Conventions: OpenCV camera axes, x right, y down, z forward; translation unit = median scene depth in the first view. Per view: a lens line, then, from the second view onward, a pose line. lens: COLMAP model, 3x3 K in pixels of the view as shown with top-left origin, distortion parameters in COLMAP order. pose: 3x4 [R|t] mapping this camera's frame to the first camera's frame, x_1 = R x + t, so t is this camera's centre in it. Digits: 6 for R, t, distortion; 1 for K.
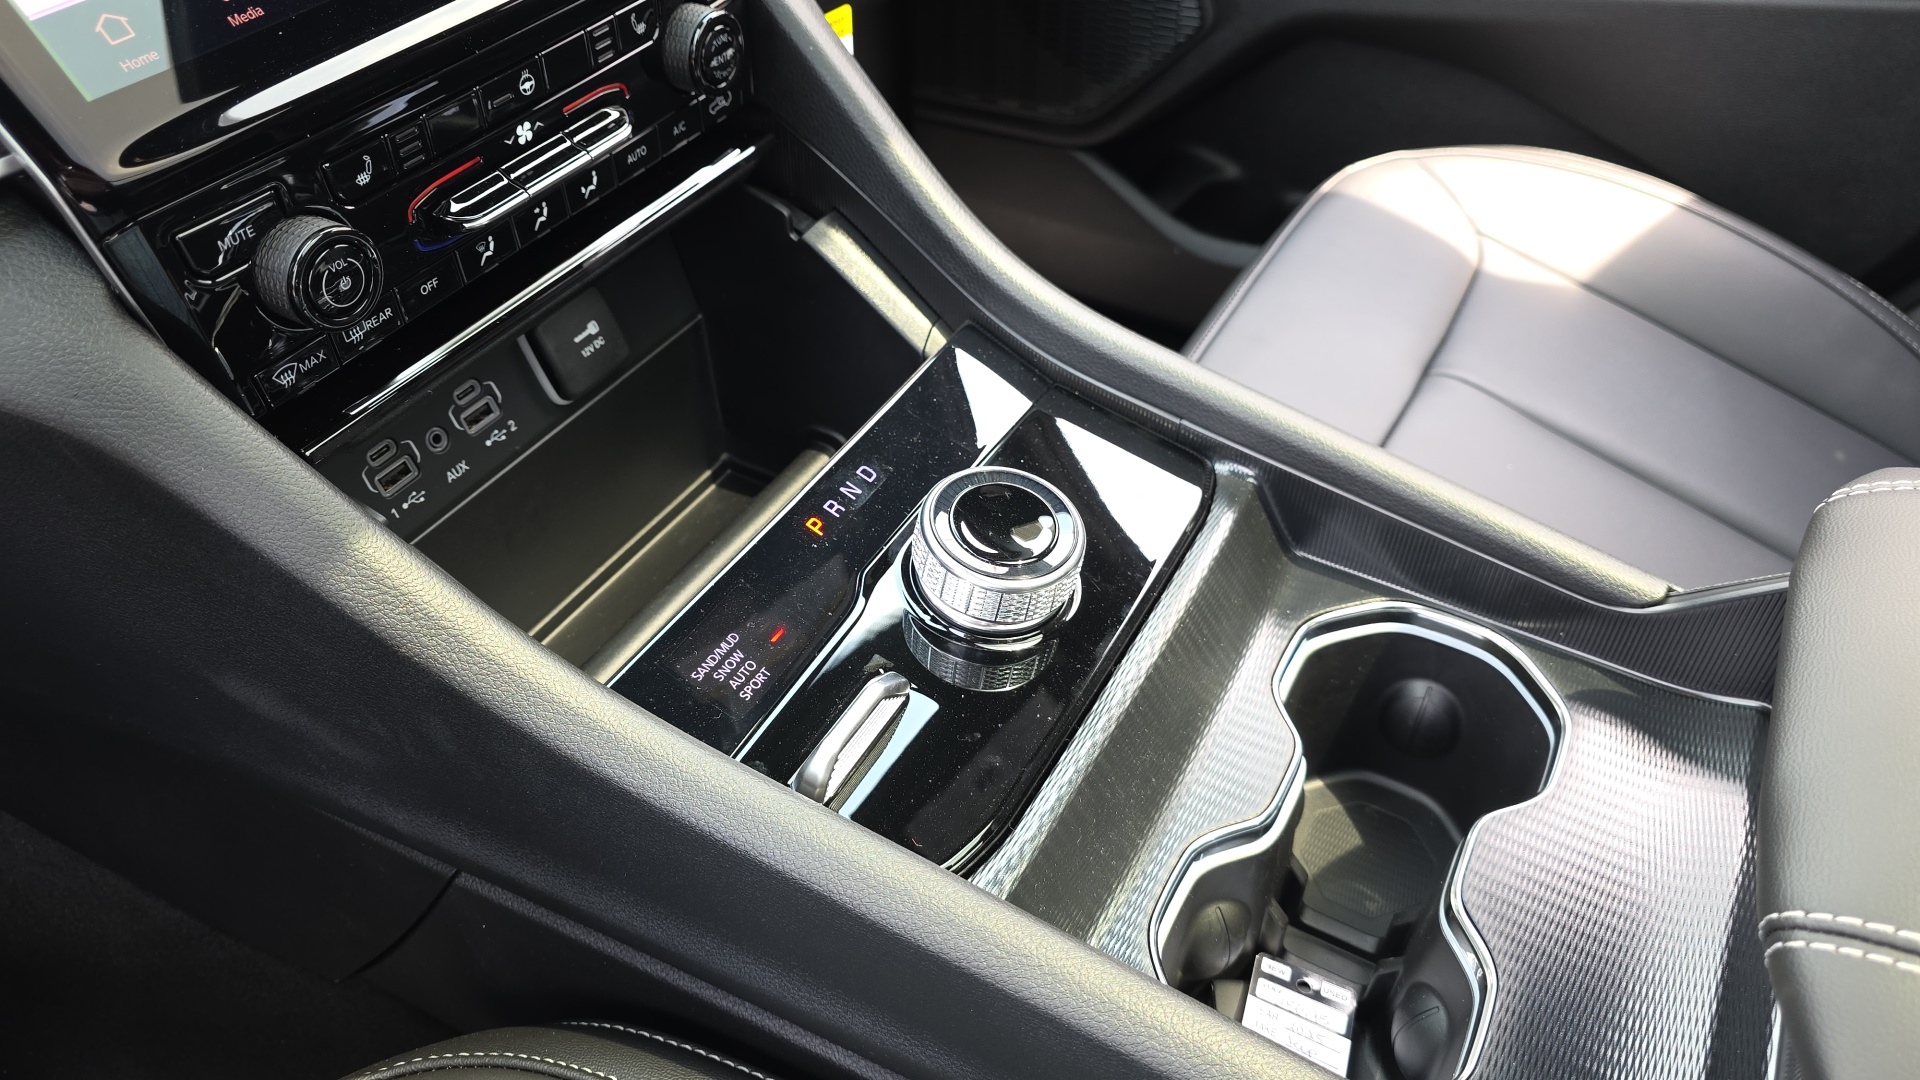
lens RADIAL K [[1277.3, 0, 955.9], [0, 1277.3, 519.7], [0, 0, 1]] dist [-0.031078, -0.000726]
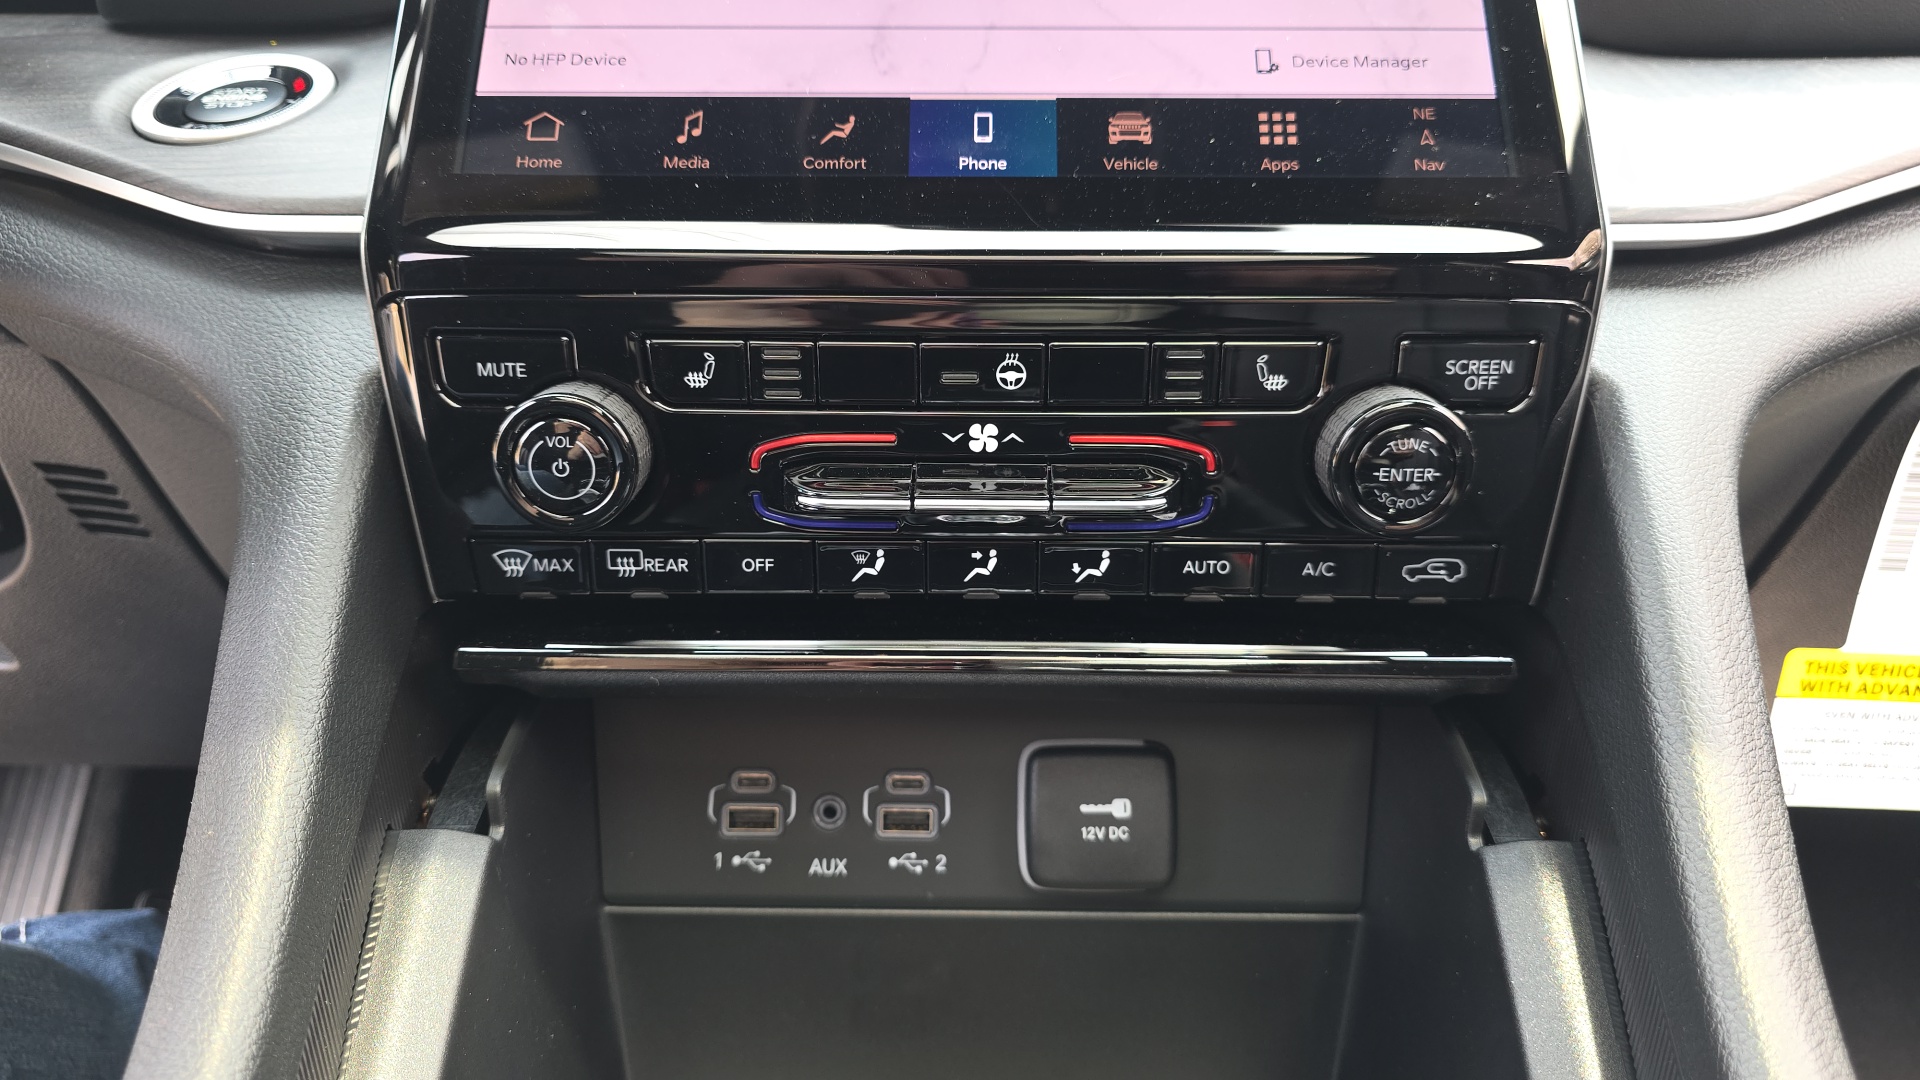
lens RADIAL K [[1348.3, 0, 960.0], [0, 1348.3, 540.0], [0, 0, 1]] dist [0.075722, -0.136826]
pose [[0.490684, 0.265237, -0.829987, 0.235408], [-0.592424, 0.800057, -0.094566, -0.162138], [0.638955, 0.538106, 0.549708, 0.546812]]
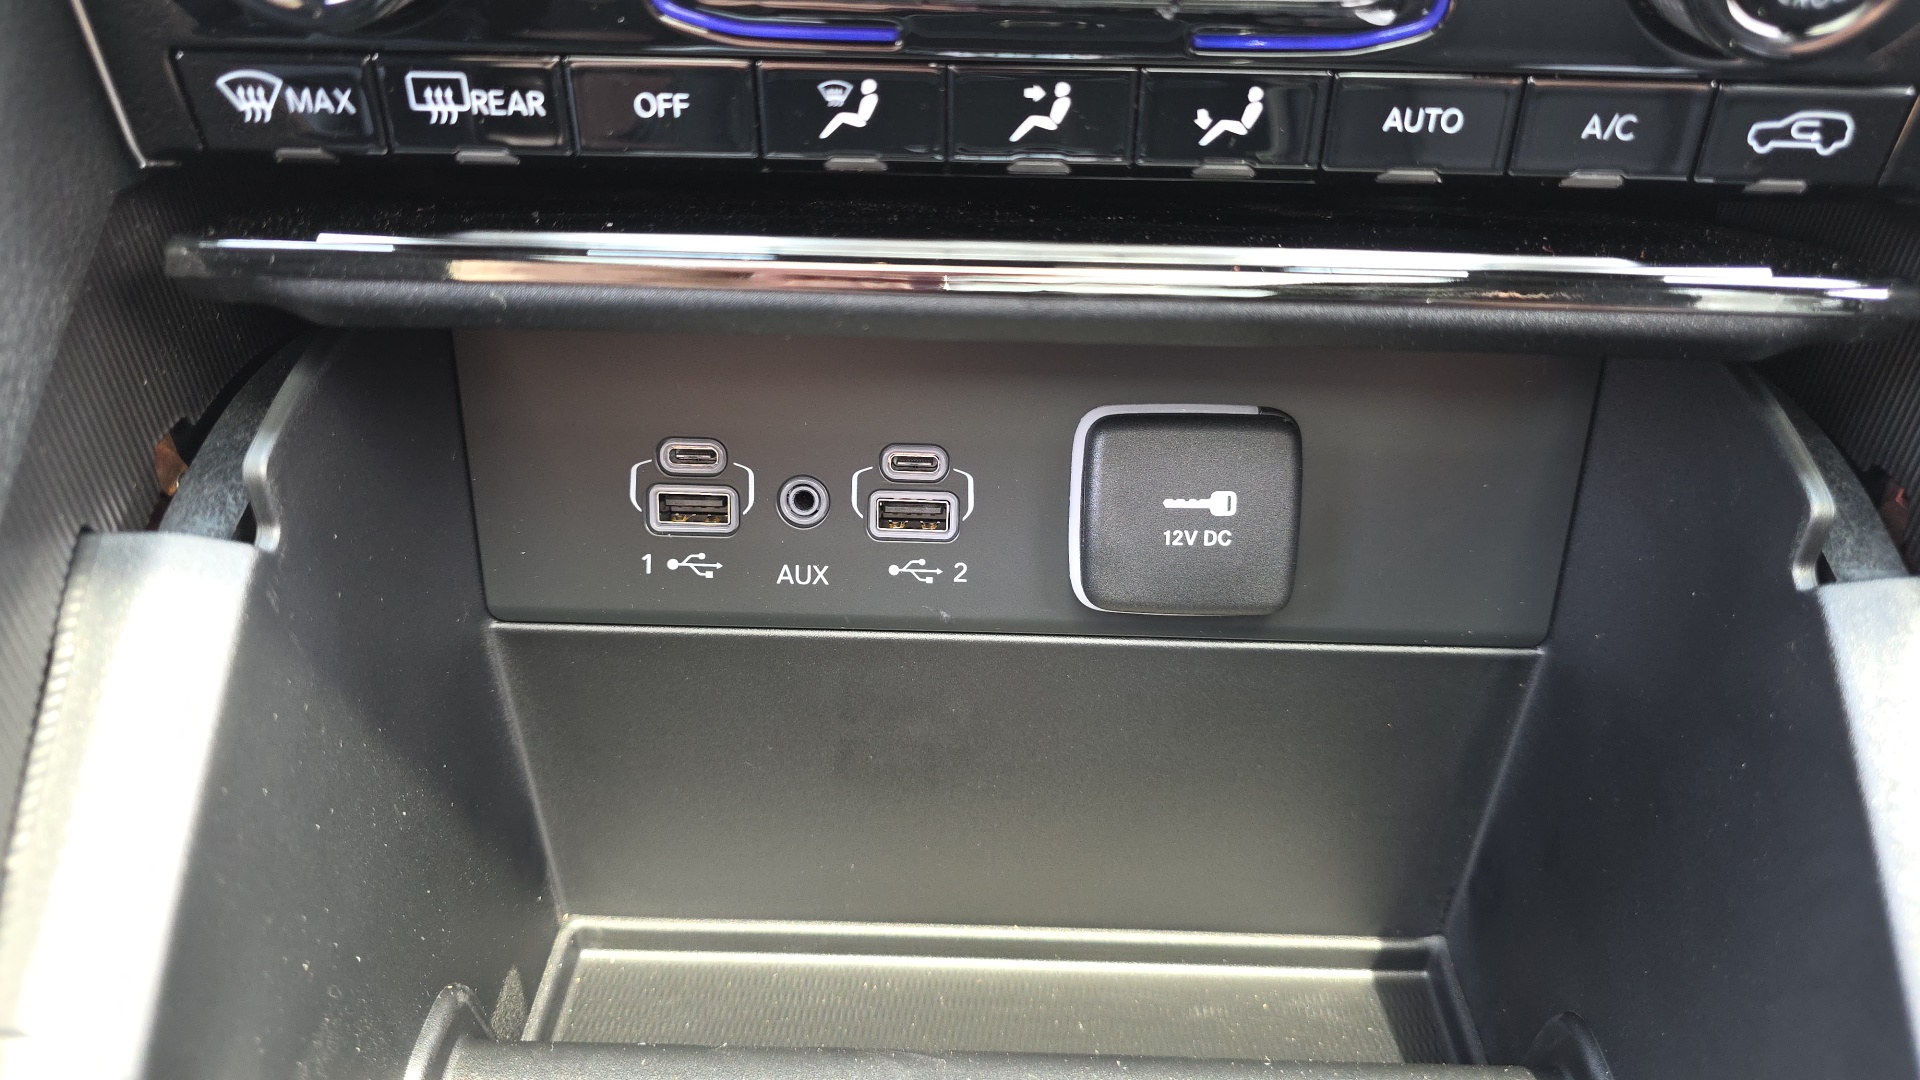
lens RADIAL K [[1348.3, 0, 960.0], [0, 1348.3, 540.0], [0, 0, 1]] dist [0.075722, -0.136826]
pose [[0.481280, 0.476062, -0.736026, 0.031112], [-0.604574, 0.788272, 0.114530, -0.154303], [0.634712, 0.389861, 0.667195, 0.695285]]
